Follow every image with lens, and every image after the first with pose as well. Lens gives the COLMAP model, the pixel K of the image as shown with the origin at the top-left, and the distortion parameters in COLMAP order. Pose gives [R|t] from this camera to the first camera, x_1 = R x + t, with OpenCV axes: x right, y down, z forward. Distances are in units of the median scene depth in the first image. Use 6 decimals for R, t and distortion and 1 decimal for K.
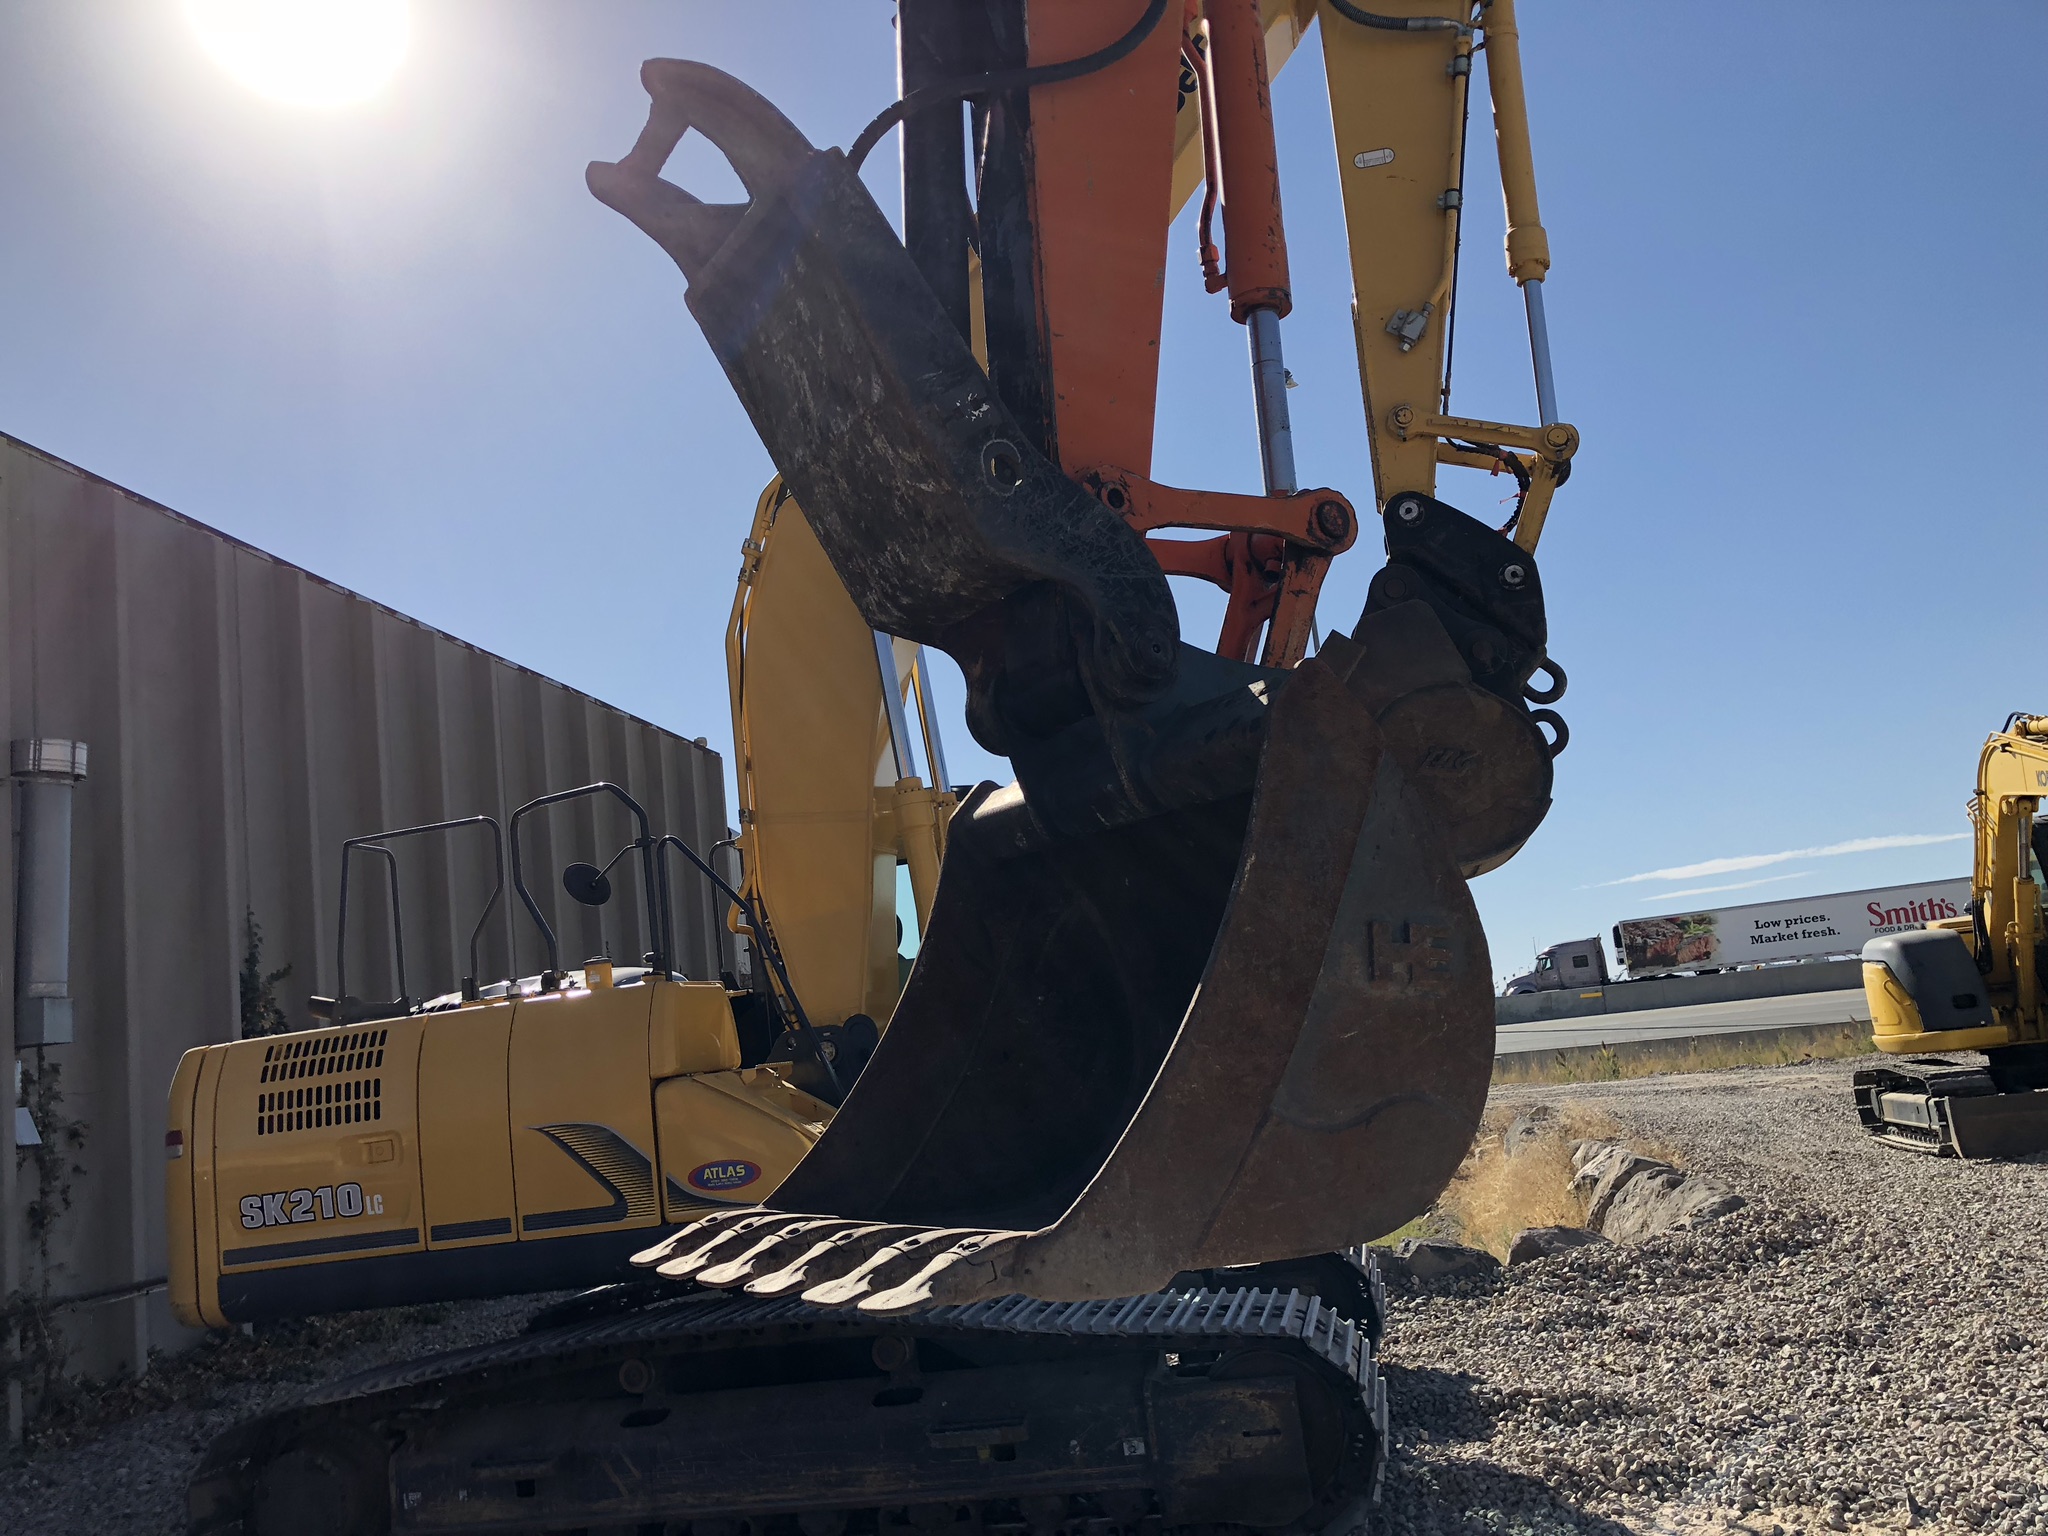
lens RADIAL K [[1717.2, 0, 1008.1], [0, 1717.2, 746.9], [0, 0, 1]] dist [0.029775, -0.017922]
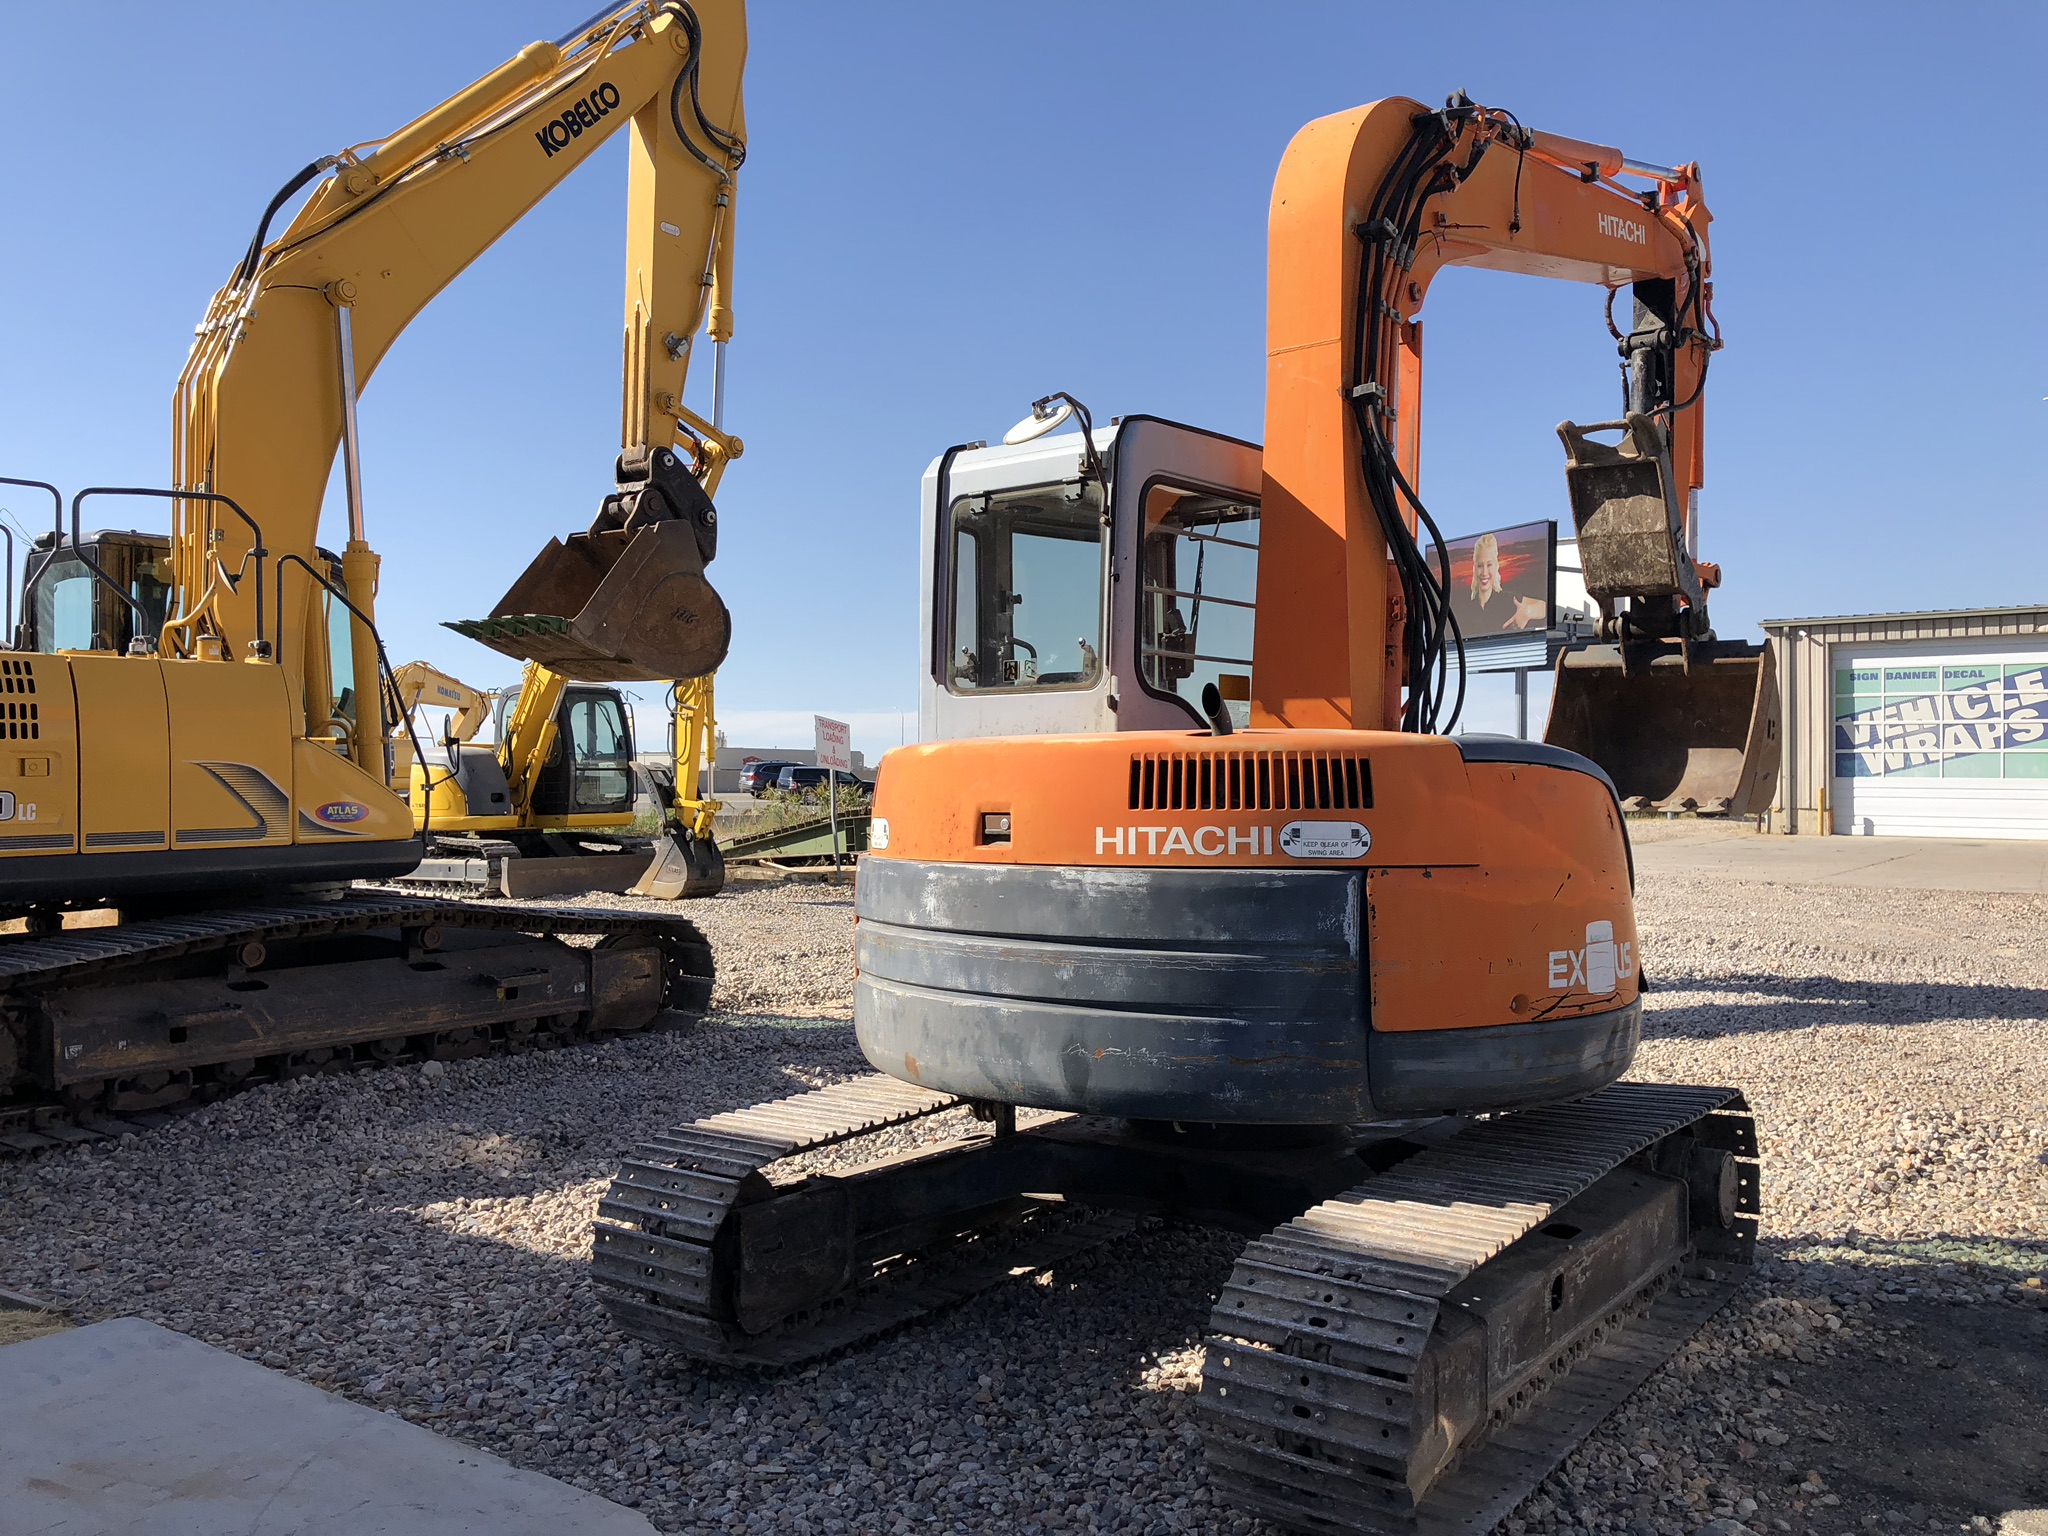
lens RADIAL K [[1717.2, 0, 1008.1], [0, 1717.2, 746.9], [0, 0, 1]] dist [0.029775, -0.017922]
pose [[0.423113, 0.127001, 0.897132, -1.062181], [-0.209363, 0.977037, -0.039571, 0.126495], [-0.881557, -0.171084, 0.439986, -0.059136]]
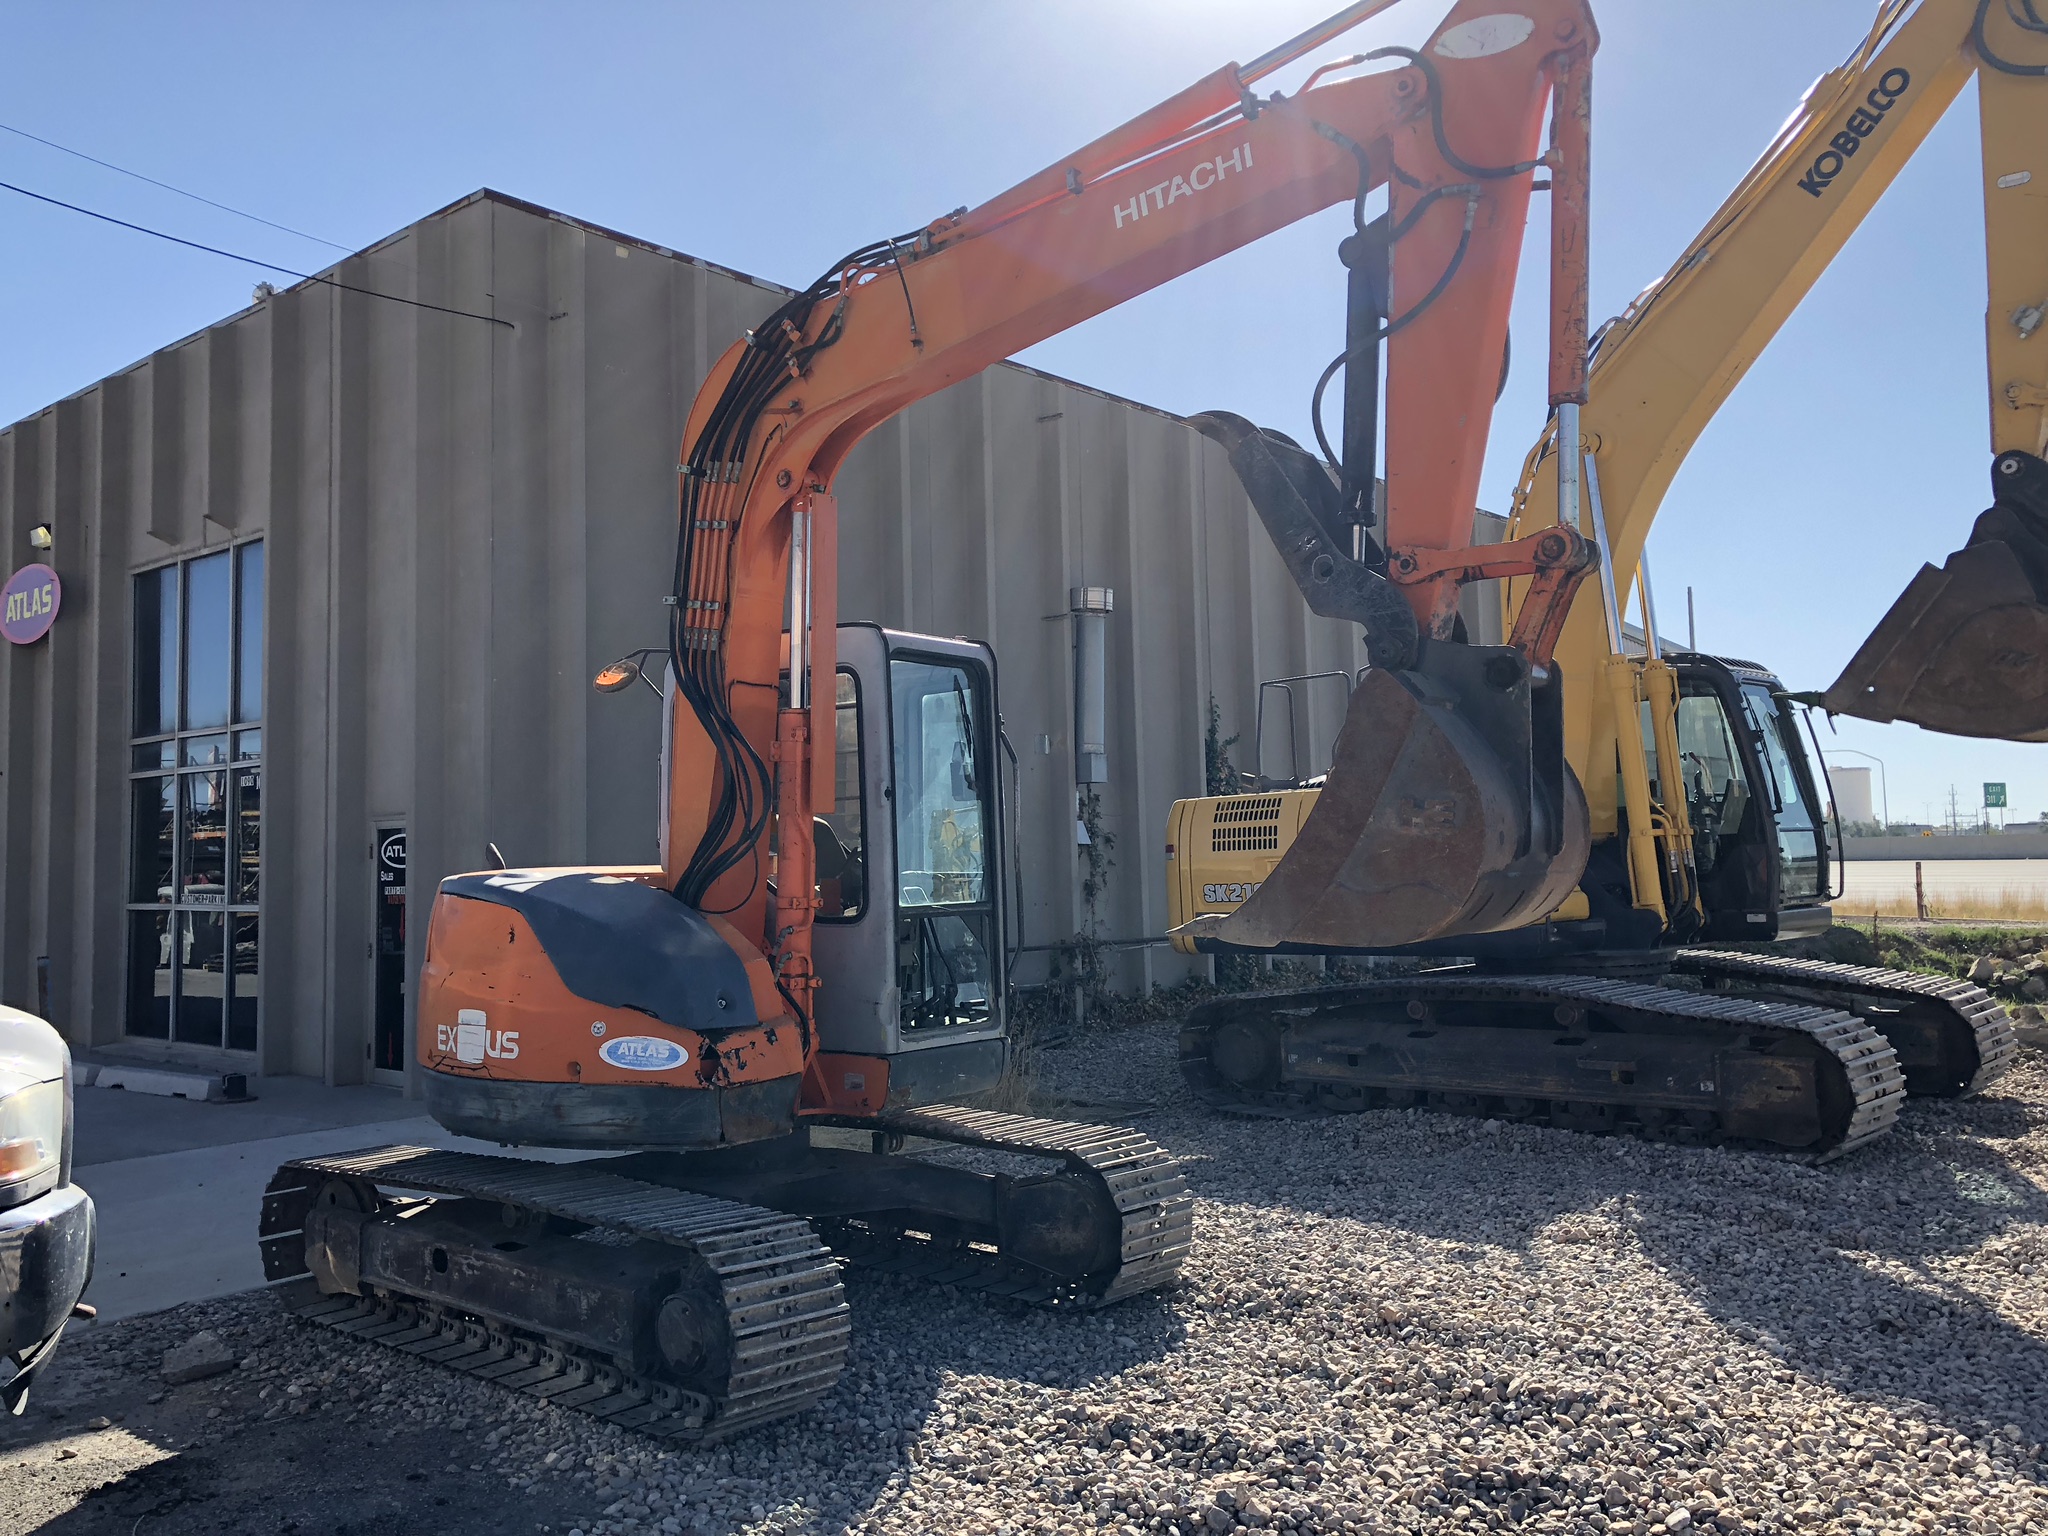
lens RADIAL K [[1717.2, 0, 1008.1], [0, 1717.2, 746.9], [0, 0, 1]] dist [0.029775, -0.017922]
pose [[0.860670, 0.055510, -0.506128, 0.256264], [0.019374, 0.989749, 0.141497, -0.127201], [0.508794, -0.131588, 0.850772, -0.559037]]
